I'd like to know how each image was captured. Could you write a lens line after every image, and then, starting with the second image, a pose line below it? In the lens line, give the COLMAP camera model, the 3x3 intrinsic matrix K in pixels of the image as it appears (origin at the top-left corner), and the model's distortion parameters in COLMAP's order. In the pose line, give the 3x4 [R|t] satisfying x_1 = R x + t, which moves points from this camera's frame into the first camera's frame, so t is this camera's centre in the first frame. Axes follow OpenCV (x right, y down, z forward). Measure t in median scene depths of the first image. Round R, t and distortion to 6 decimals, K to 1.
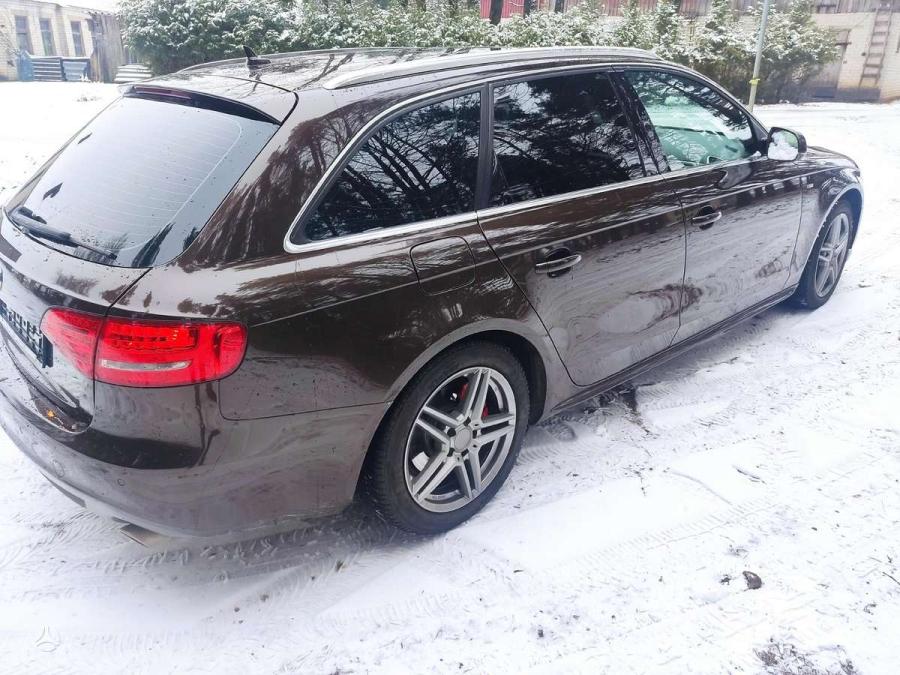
lens RADIAL K [[671.7, 0, 450.8], [0, 671.7, 336.9], [0, 0, 1]] dist [0.049767, -0.060372]
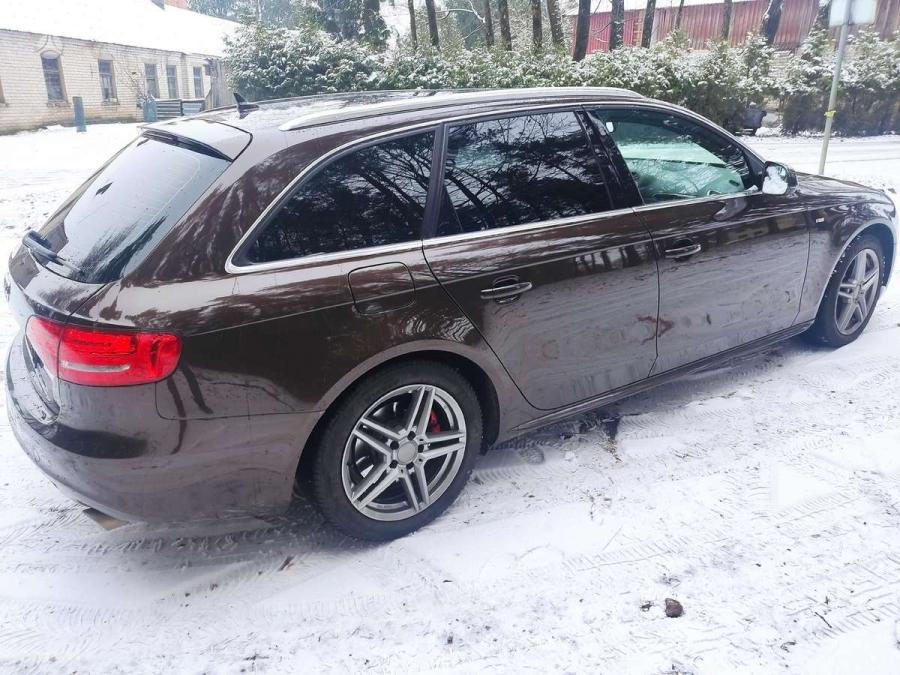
lens RADIAL K [[671.7, 0, 456.3], [0, 671.7, 336.7], [0, 0, 1]] dist [0.049767, -0.060372]
pose [[0.990032, 0.031484, -0.137277, 0.215929], [-0.037845, 0.998315, -0.043976, 0.012198], [0.135661, 0.048733, 0.989556, -0.045902]]
